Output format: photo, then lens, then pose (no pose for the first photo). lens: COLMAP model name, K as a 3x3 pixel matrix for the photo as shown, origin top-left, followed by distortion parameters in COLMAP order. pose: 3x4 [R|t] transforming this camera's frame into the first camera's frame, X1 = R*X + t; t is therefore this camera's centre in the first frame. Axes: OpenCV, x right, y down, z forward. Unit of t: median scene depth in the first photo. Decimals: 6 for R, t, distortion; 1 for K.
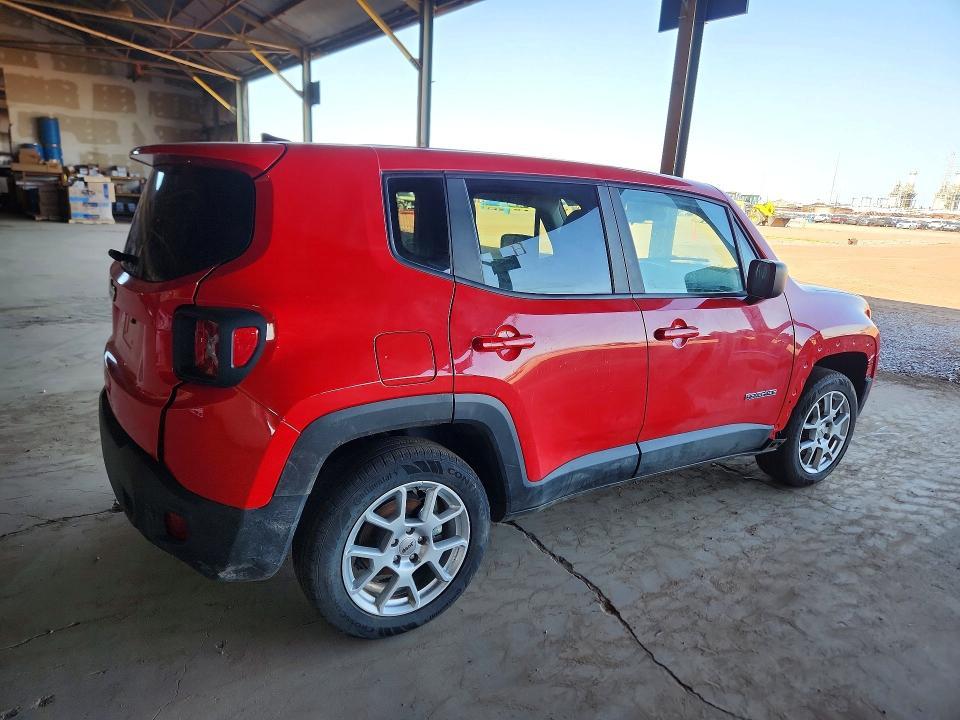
lens RADIAL K [[652.1, 0, 482.8], [0, 652.1, 352.6], [0, 0, 1]] dist [0.058565, -0.050191]
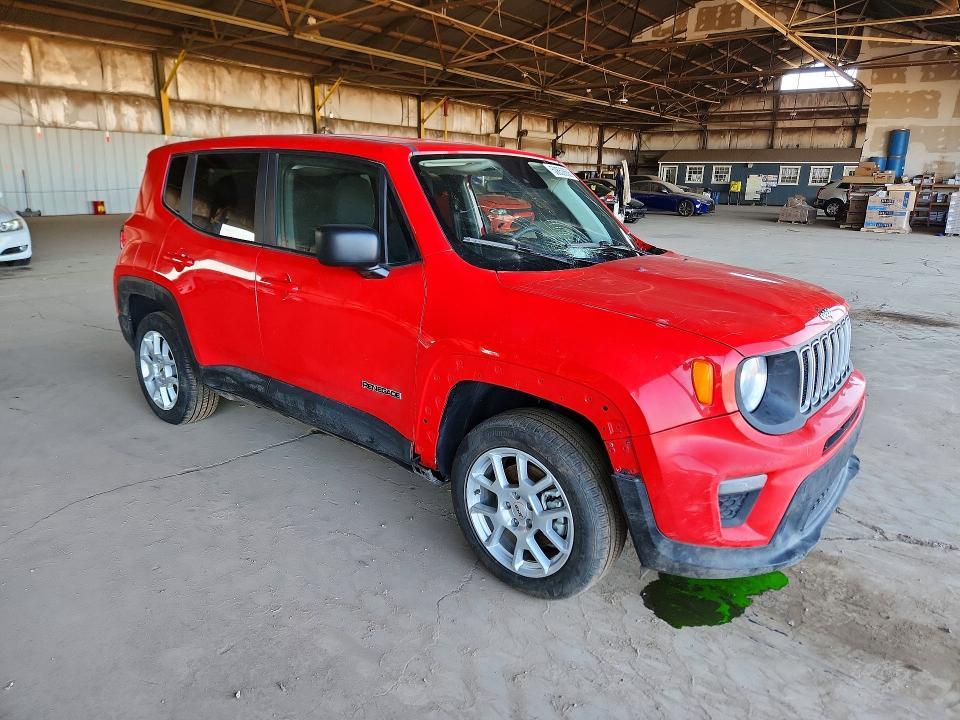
lens RADIAL K [[652.1, 0, 482.8], [0, 652.1, 352.6], [0, 0, 1]] dist [0.058565, -0.050191]
pose [[0.287299, 0.203837, -0.935900, 0.190149], [-0.229777, 0.963229, 0.139253, -0.018509], [0.929872, 0.175041, 0.323572, 0.132275]]
